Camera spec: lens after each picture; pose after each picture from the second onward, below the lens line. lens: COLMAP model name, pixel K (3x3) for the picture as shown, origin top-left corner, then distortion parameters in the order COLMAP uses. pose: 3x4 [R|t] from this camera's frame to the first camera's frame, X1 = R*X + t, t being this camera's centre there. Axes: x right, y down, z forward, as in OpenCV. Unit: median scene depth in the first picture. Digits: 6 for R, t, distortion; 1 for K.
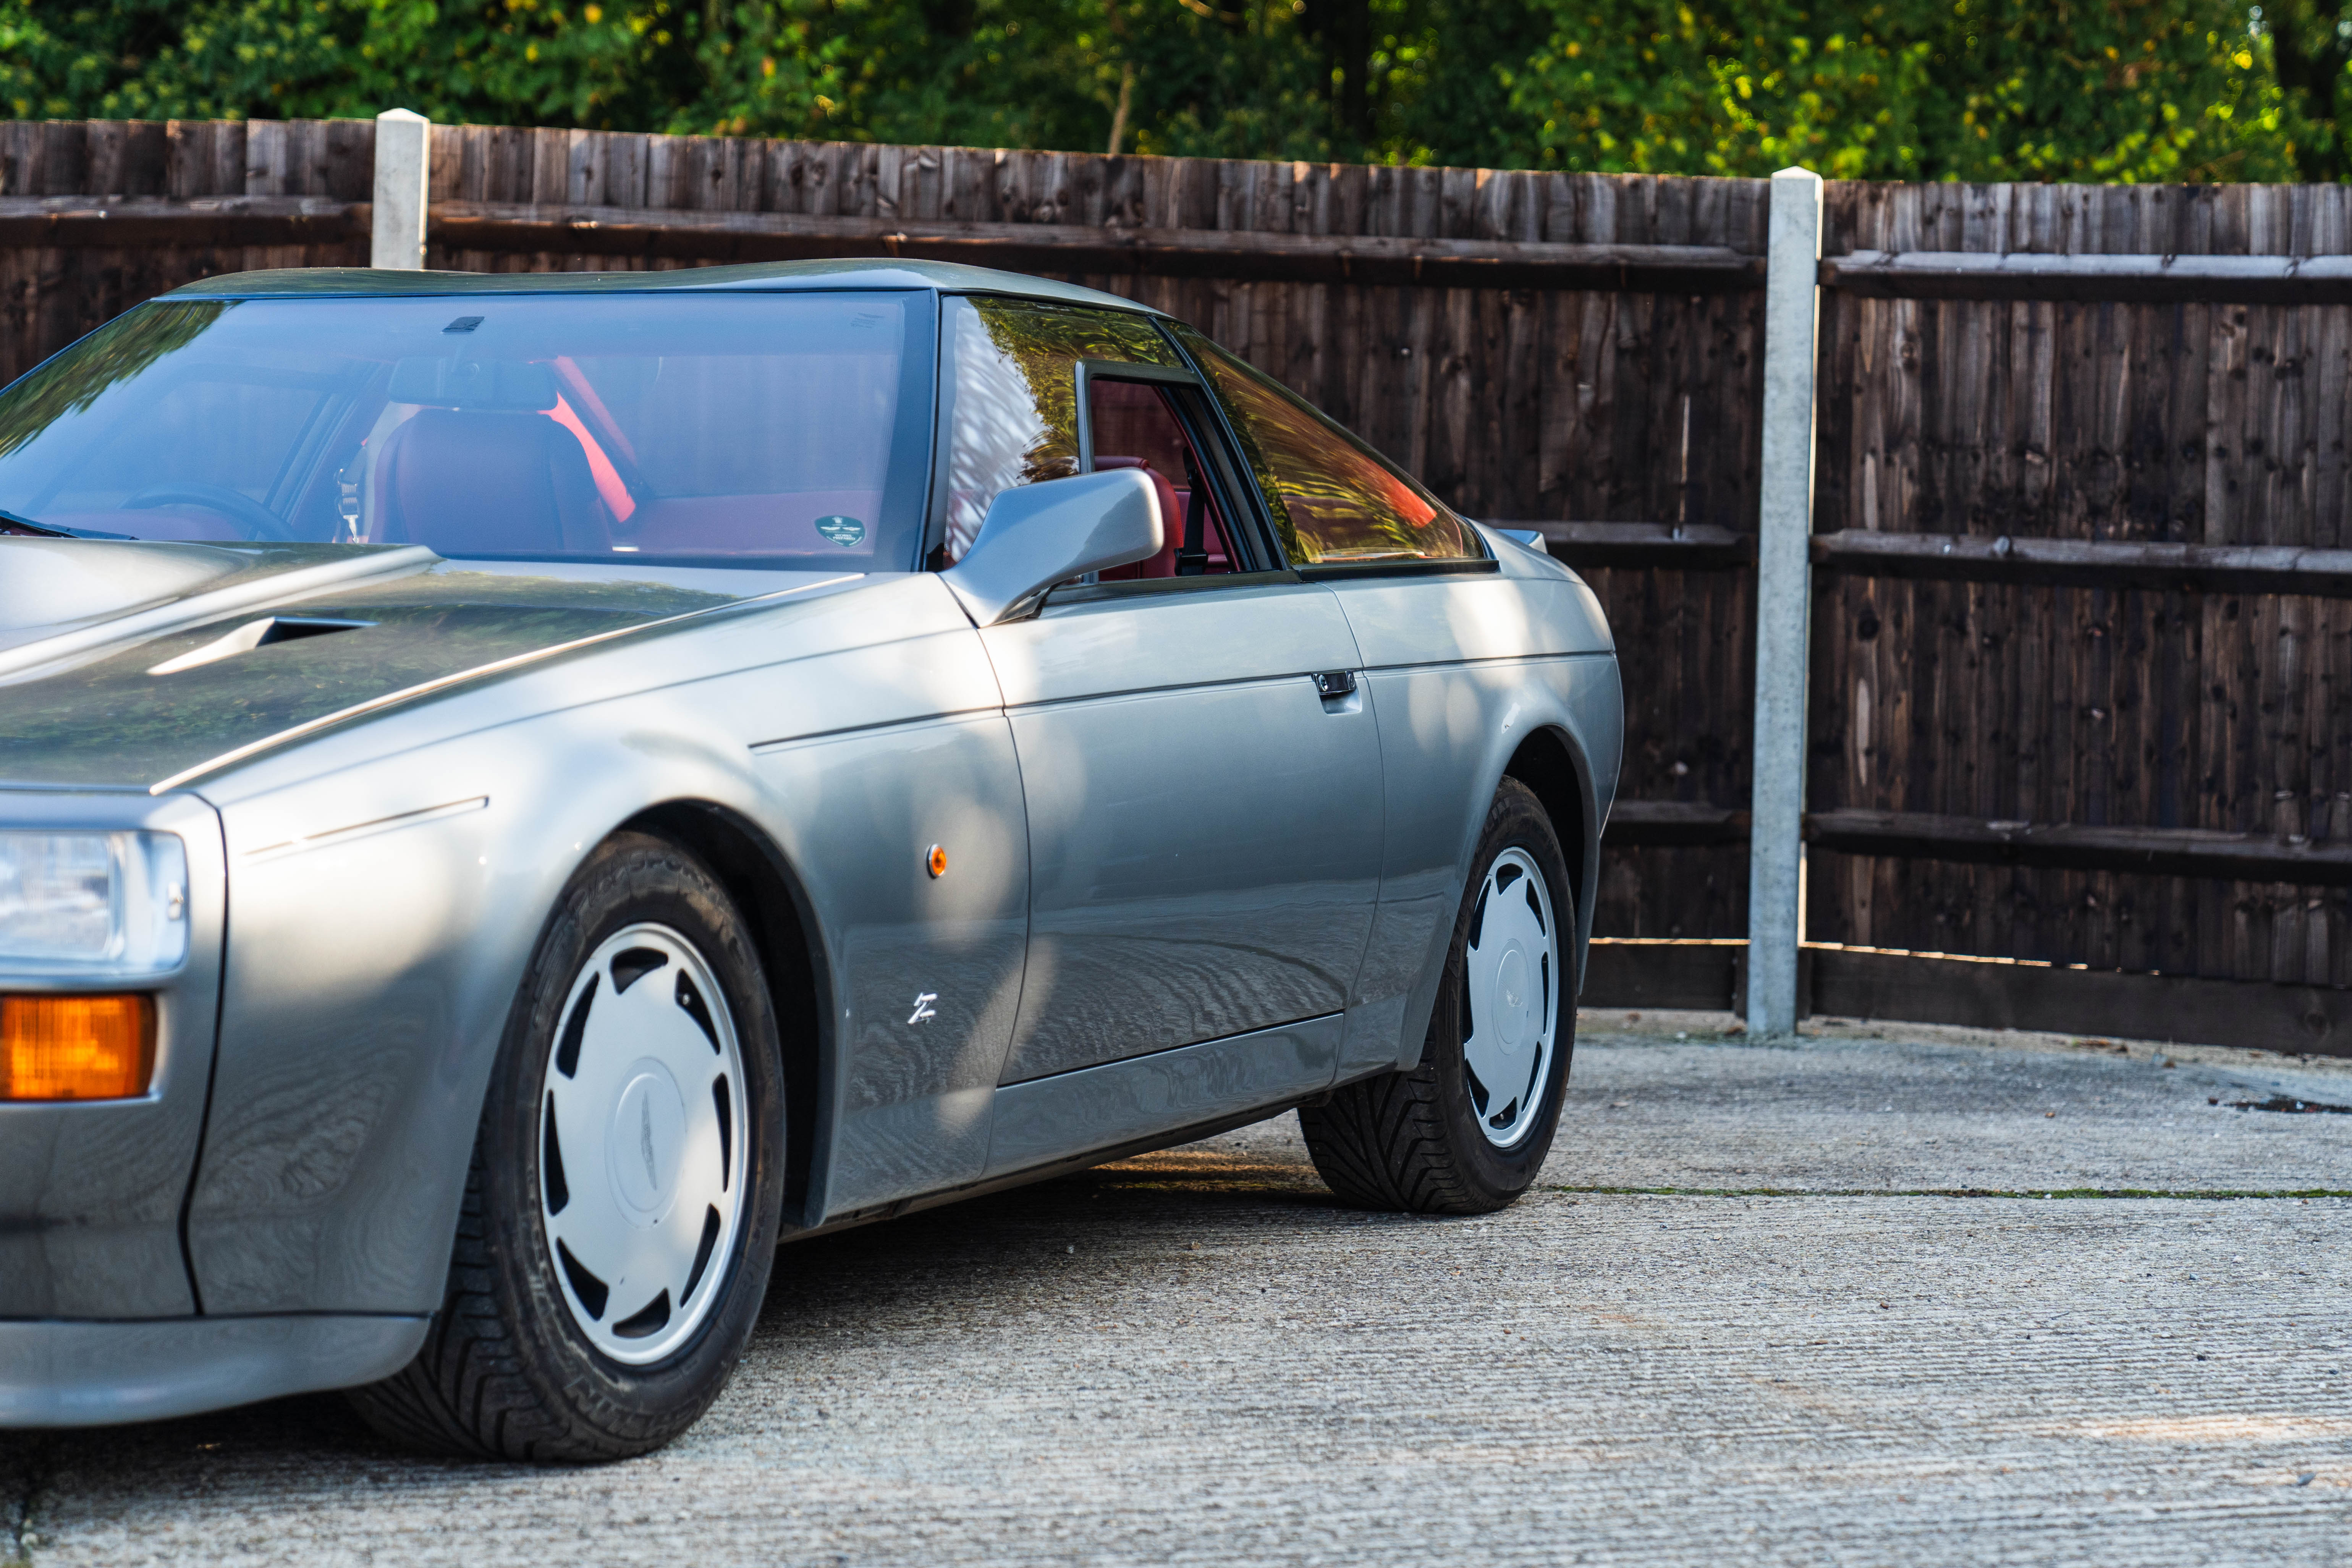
lens RADIAL K [[5337.5, 0, 1221.6], [0, 5337.5, 779.6], [0, 0, 1]] dist [0.012147, -0.162351]
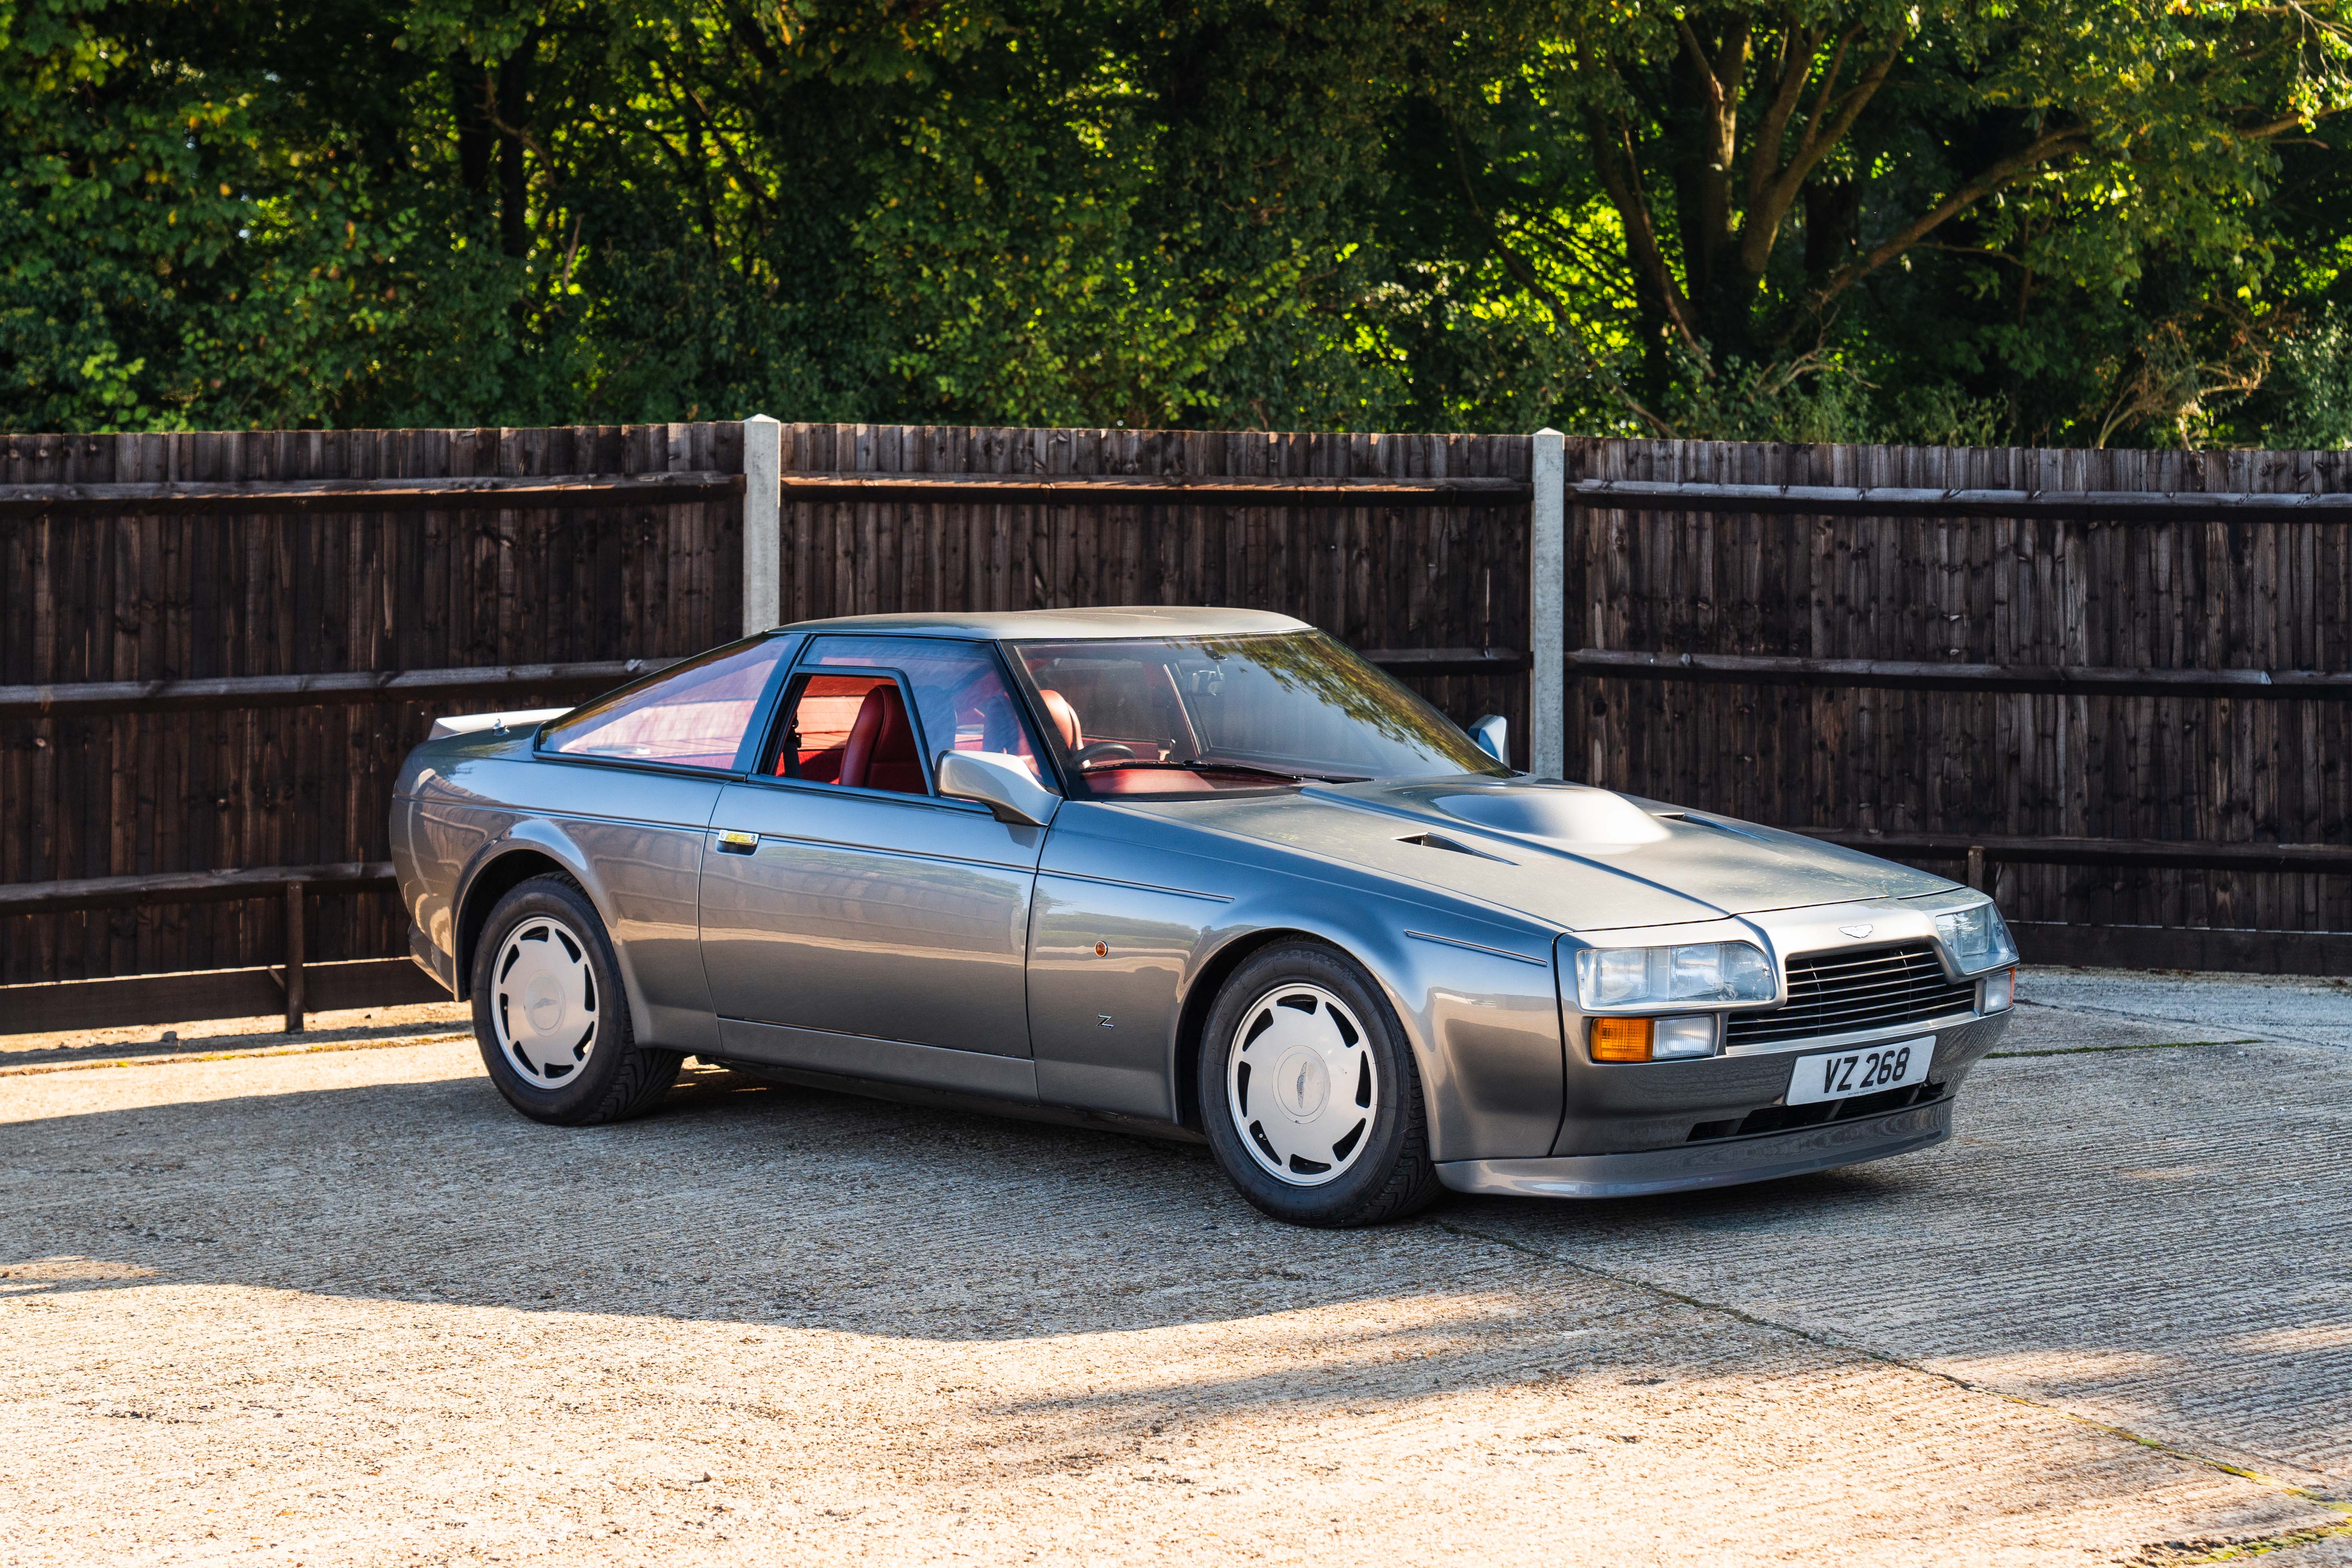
lens RADIAL K [[4643.9, 0, 1252.3], [0, 4643.9, 712.7], [0, 0, 1]] dist [0.017687, -0.175346]
pose [[0.956895, -0.029577, 0.288925, -0.402831], [0.024386, 0.999470, 0.021550, -0.061454], [-0.289410, -0.013576, 0.957109, -0.348927]]
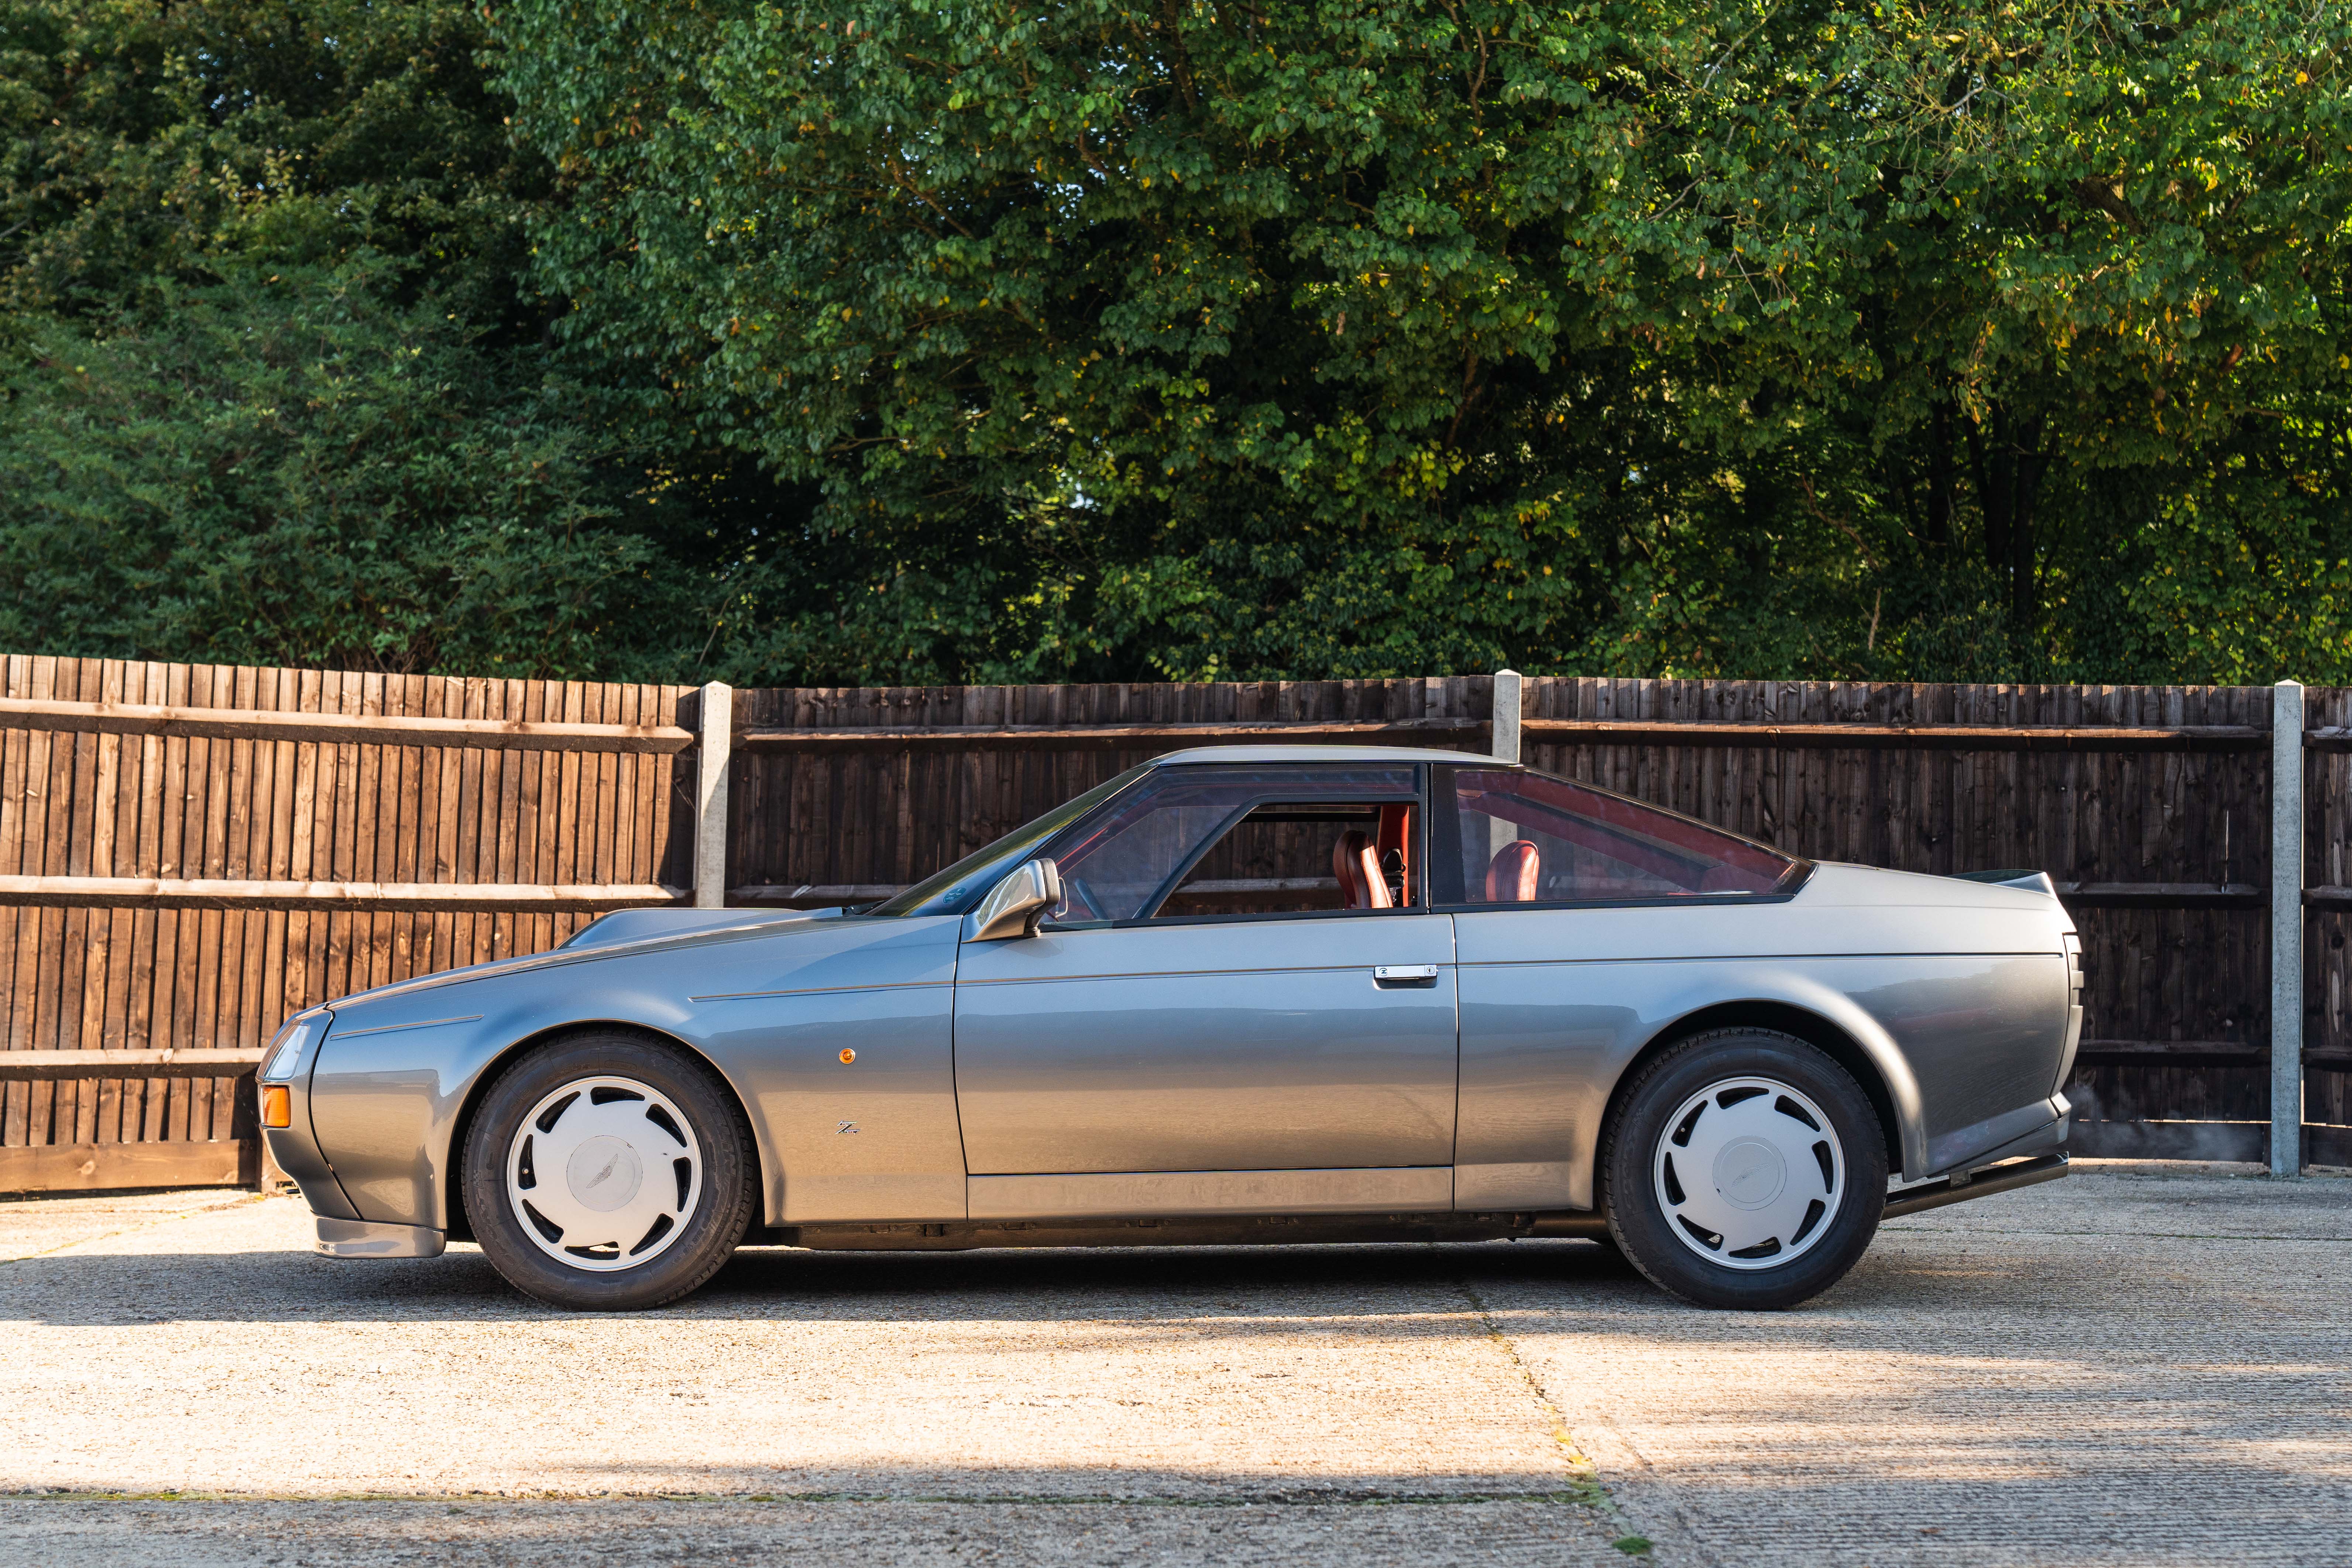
lens RADIAL K [[3853.0, 0, 1126.6], [0, 3853.0, 772.0], [0, 0, 1]] dist [0.022414, -0.199601]
pose [[0.978108, -0.017012, -0.207403, -0.003964], [0.001357, 0.997153, -0.075393, 0.011046], [0.208095, 0.073461, 0.975346, -0.322143]]
